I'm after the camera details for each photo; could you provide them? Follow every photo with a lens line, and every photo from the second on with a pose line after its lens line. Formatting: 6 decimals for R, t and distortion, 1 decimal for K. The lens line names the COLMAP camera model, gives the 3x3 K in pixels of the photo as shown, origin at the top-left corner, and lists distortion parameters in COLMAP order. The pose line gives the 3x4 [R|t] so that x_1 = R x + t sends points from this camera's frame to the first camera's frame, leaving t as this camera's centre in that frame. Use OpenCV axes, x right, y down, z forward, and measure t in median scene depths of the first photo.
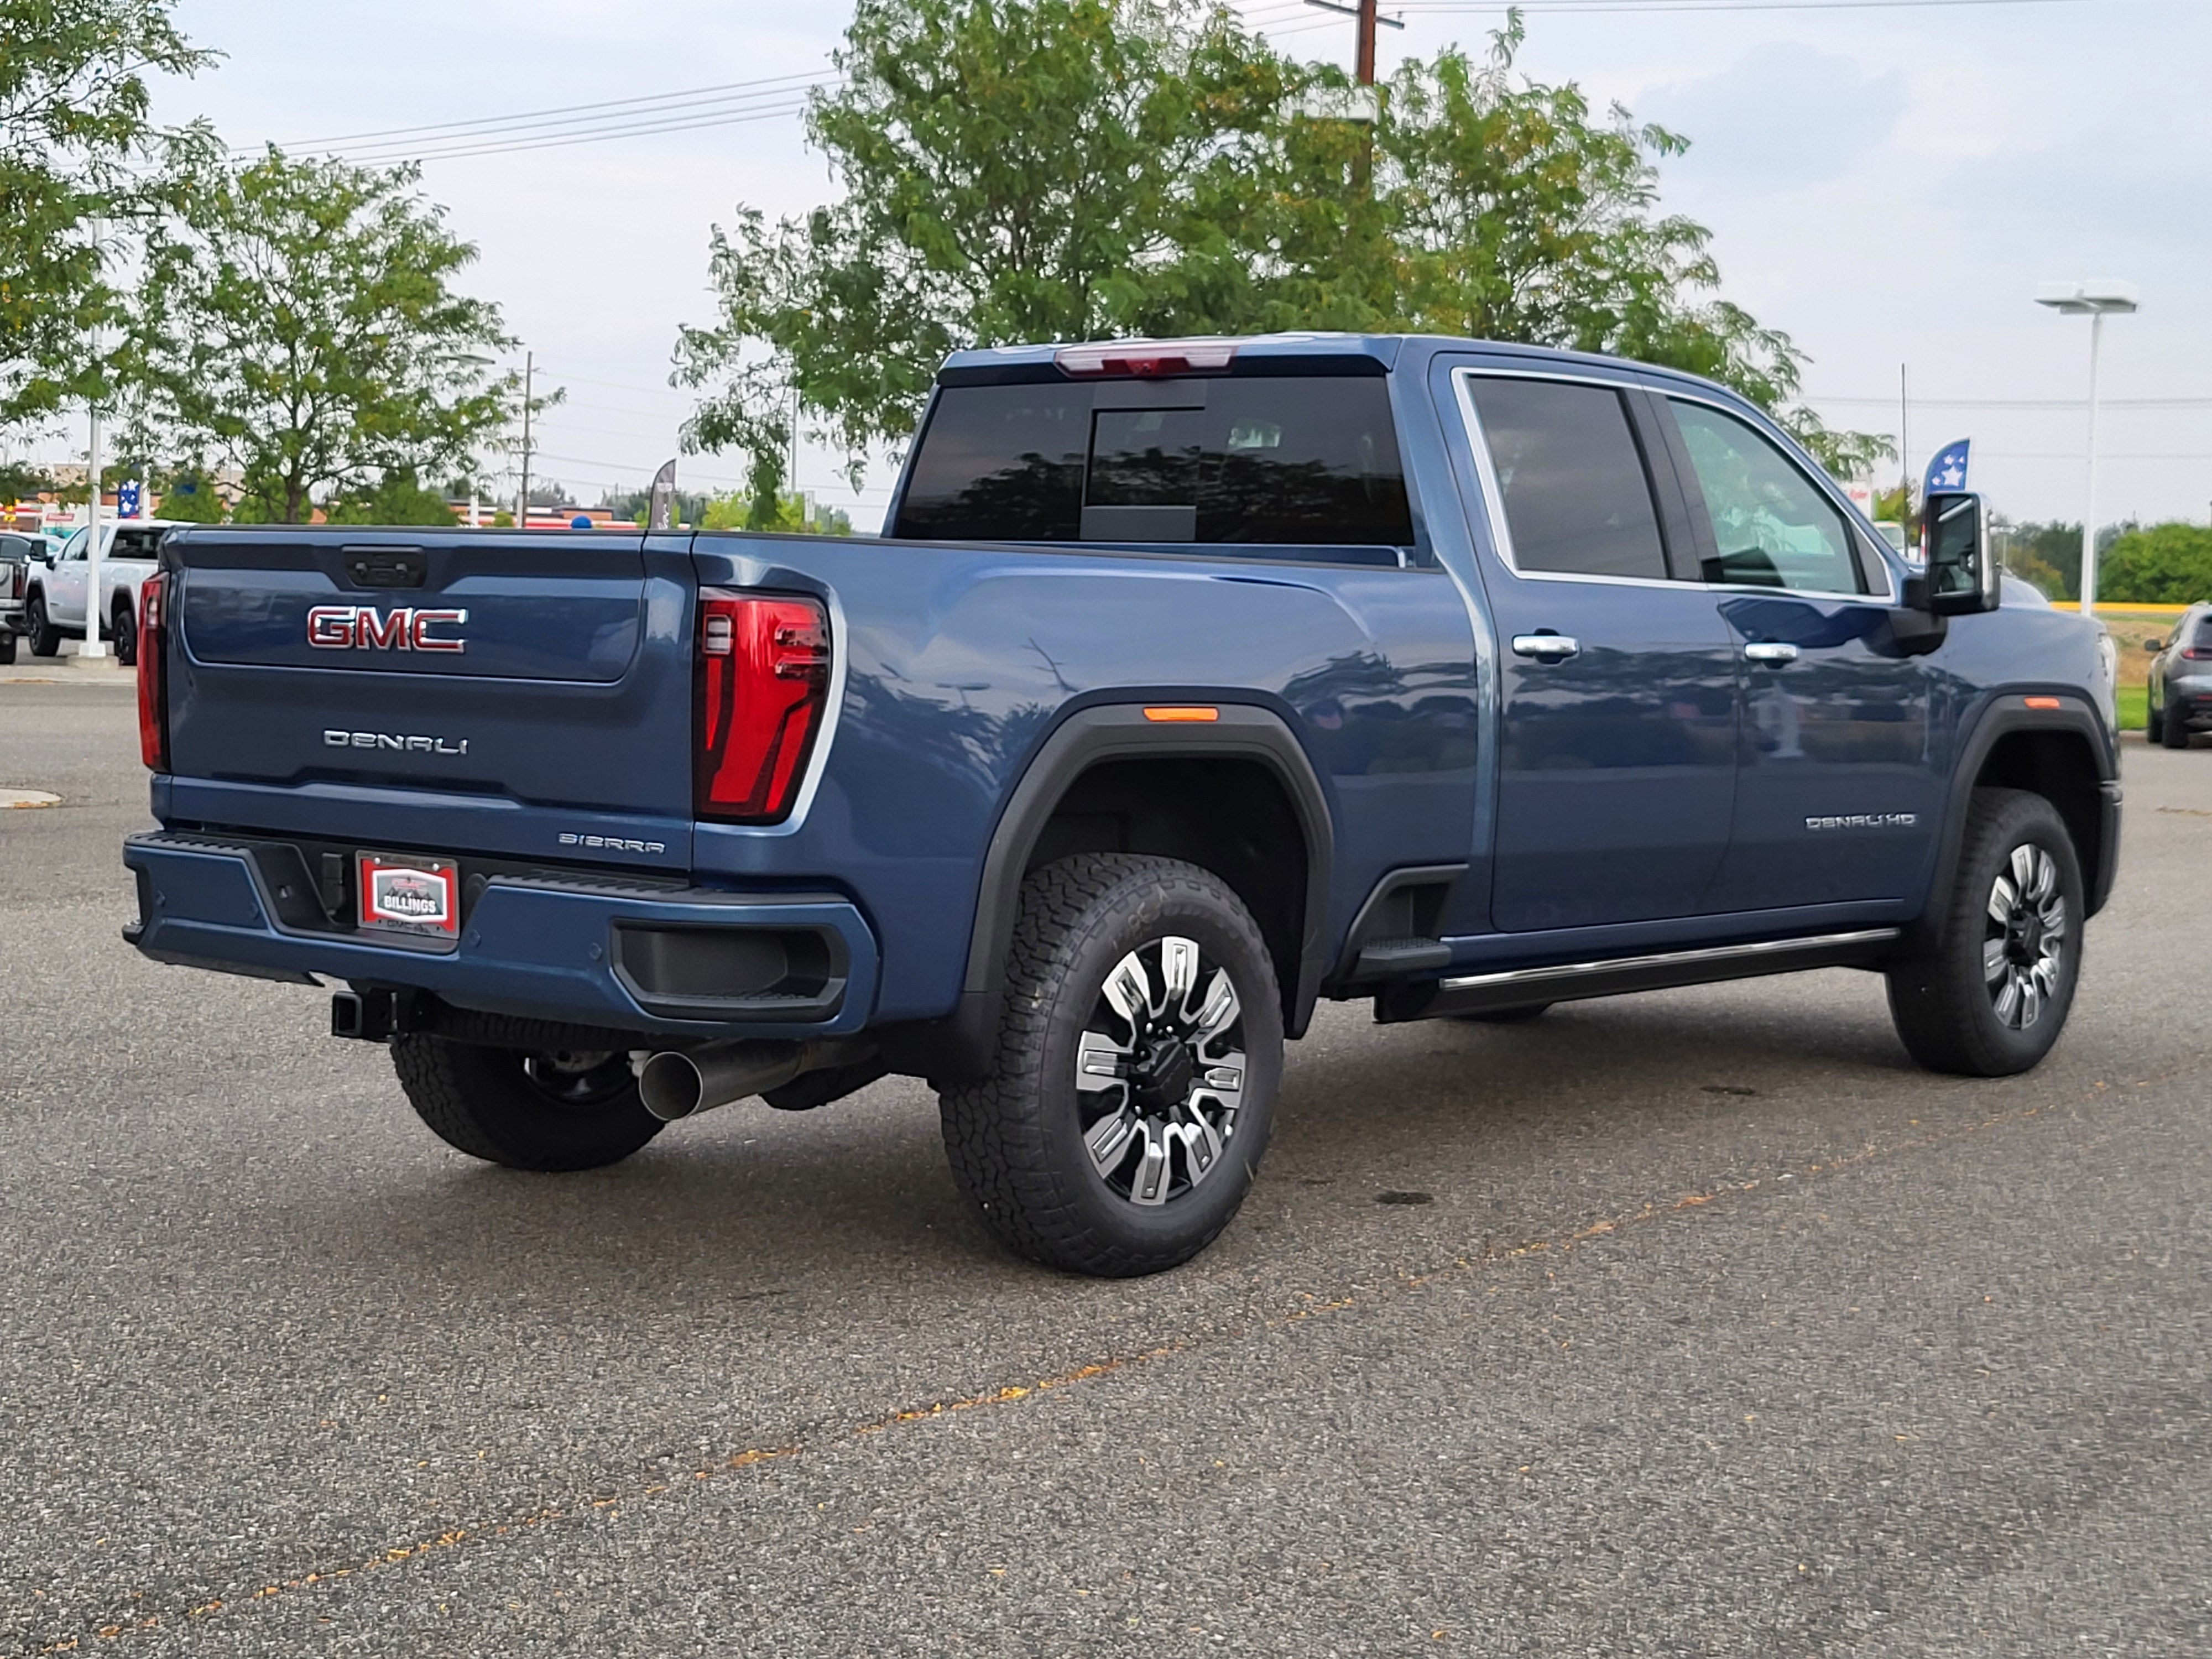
lens RADIAL K [[3343.8, 0, 1118.9], [0, 3343.8, 880.6], [0, 0, 1]] dist [0.049339, 0.062734]
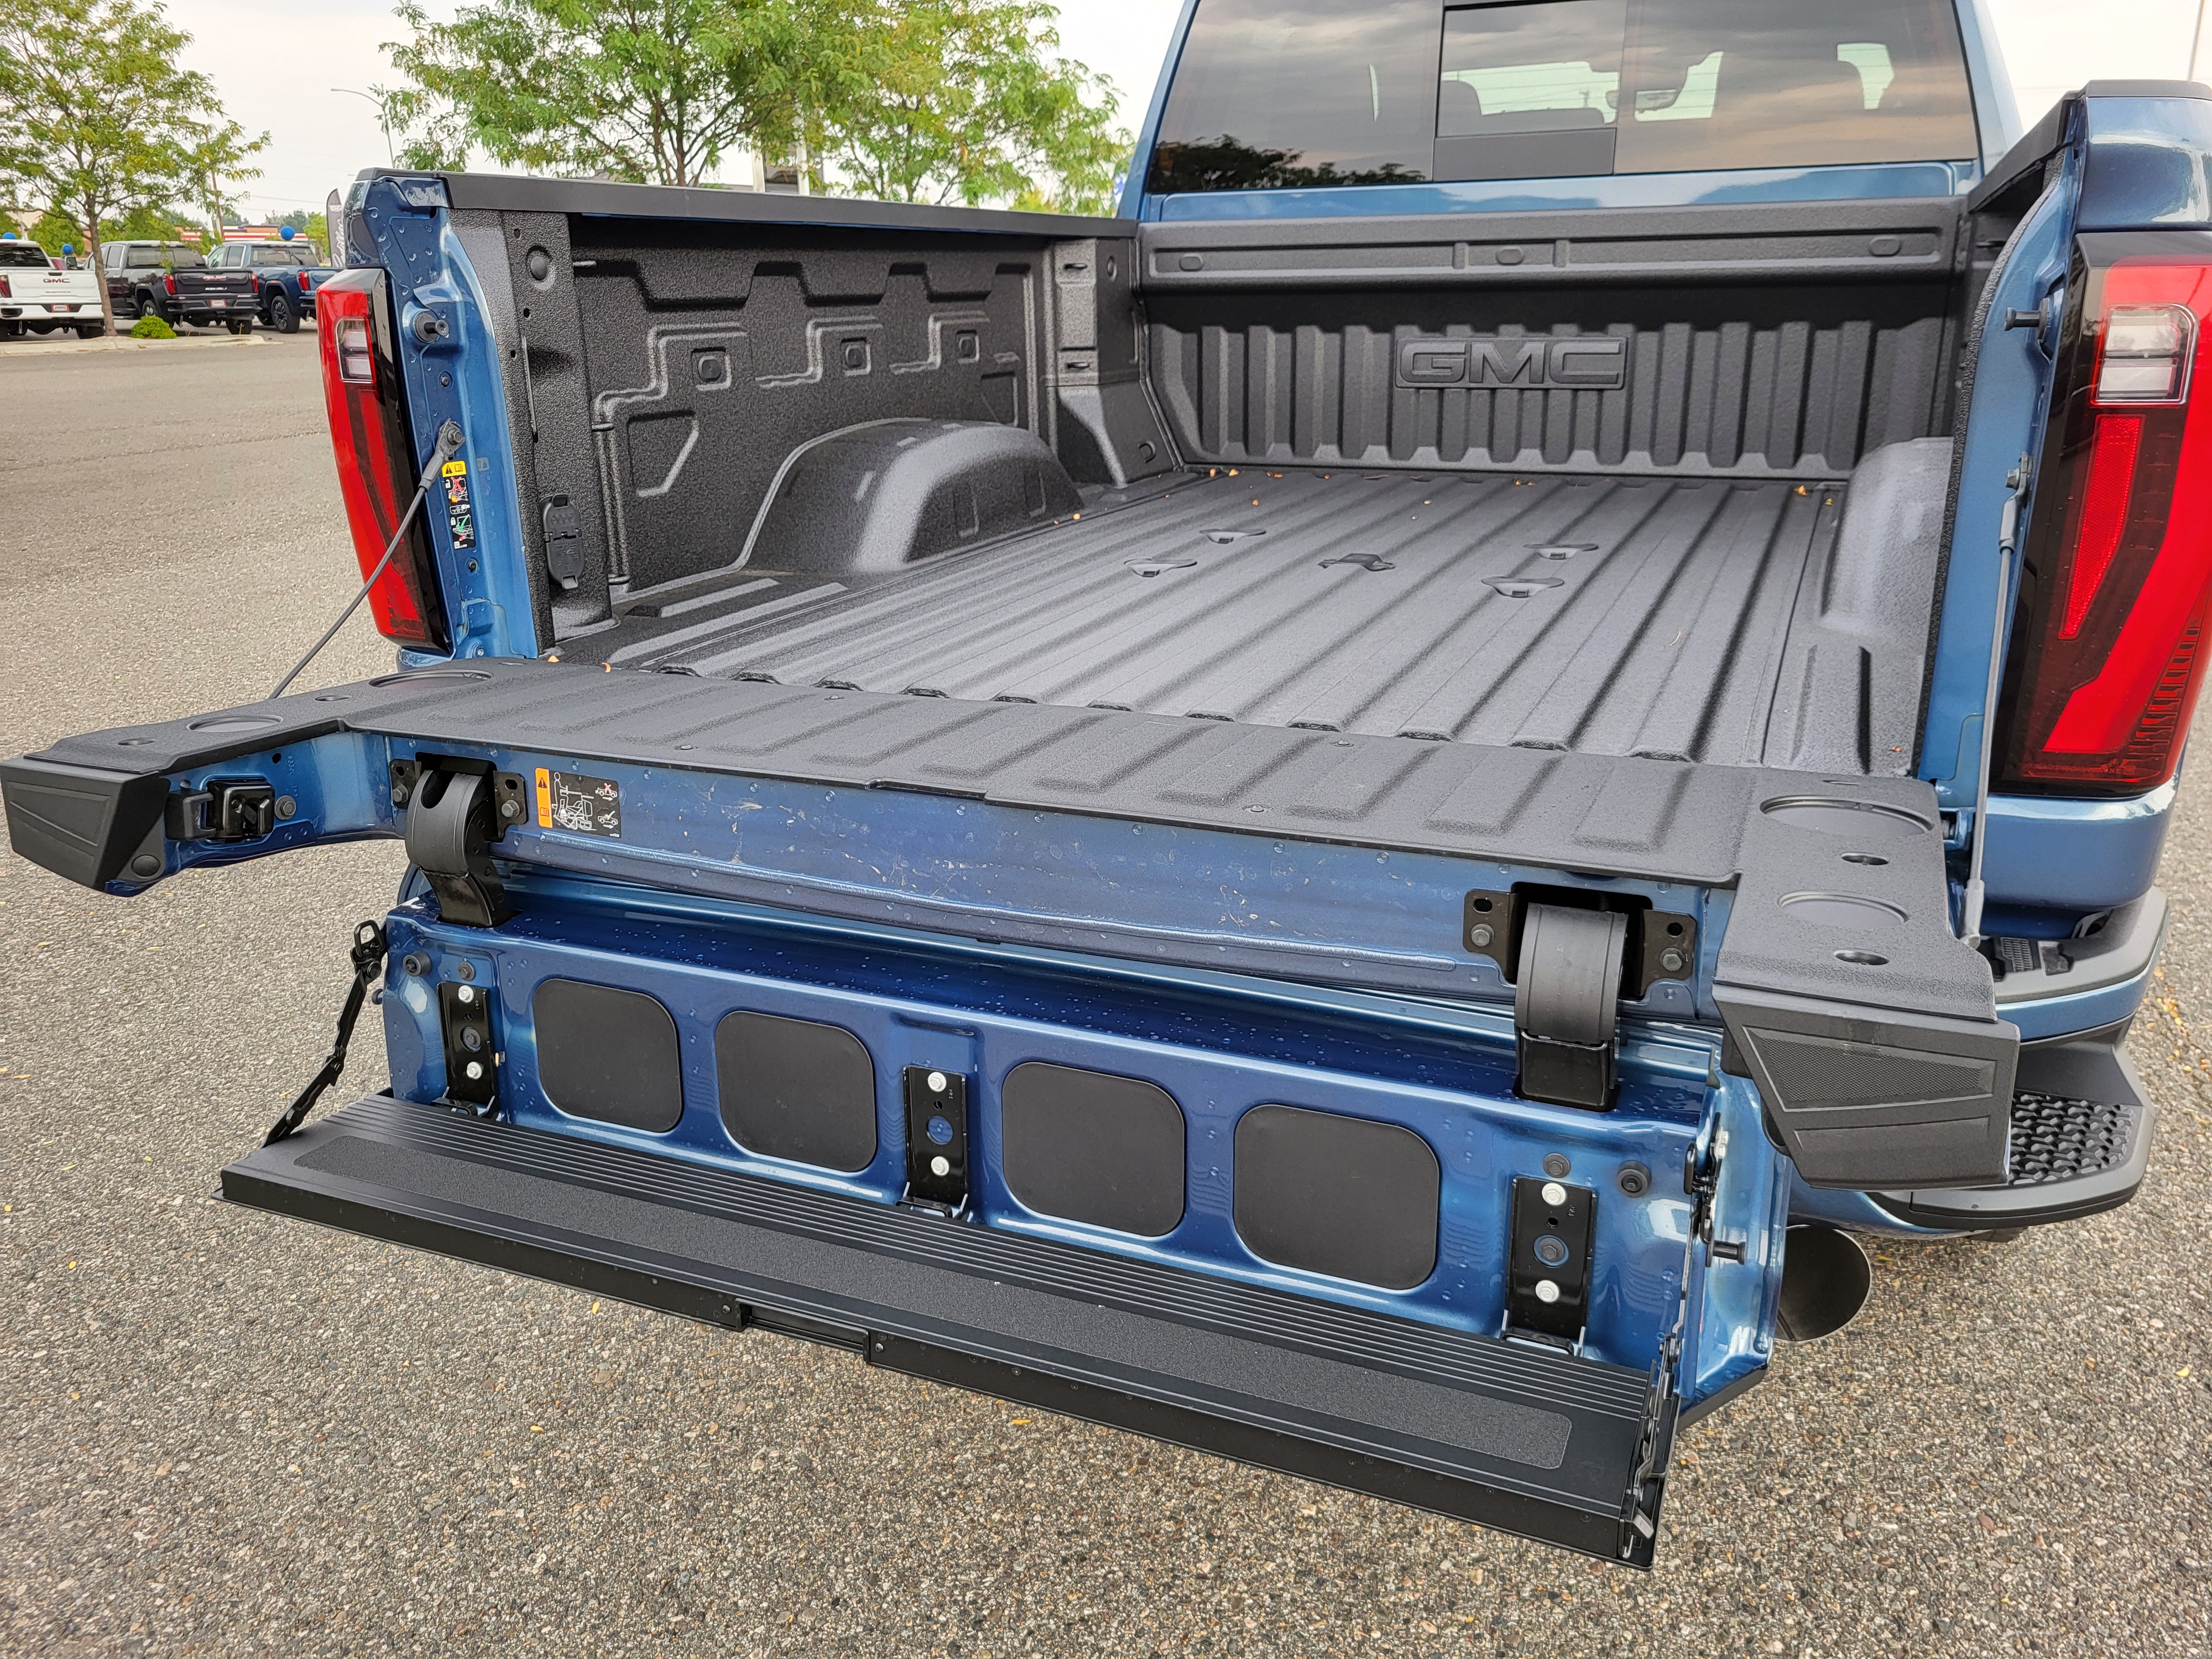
lens RADIAL K [[1690.6, 0, 1133.0], [0, 1690.6, 832.4], [0, 0, 1]] dist [0.028529, 0.007156]
pose [[0.957197, -0.133887, 0.256609, -0.261998], [0.068398, 0.966102, 0.248935, -0.068639], [-0.281240, -0.220728, 0.933908, 0.730323]]
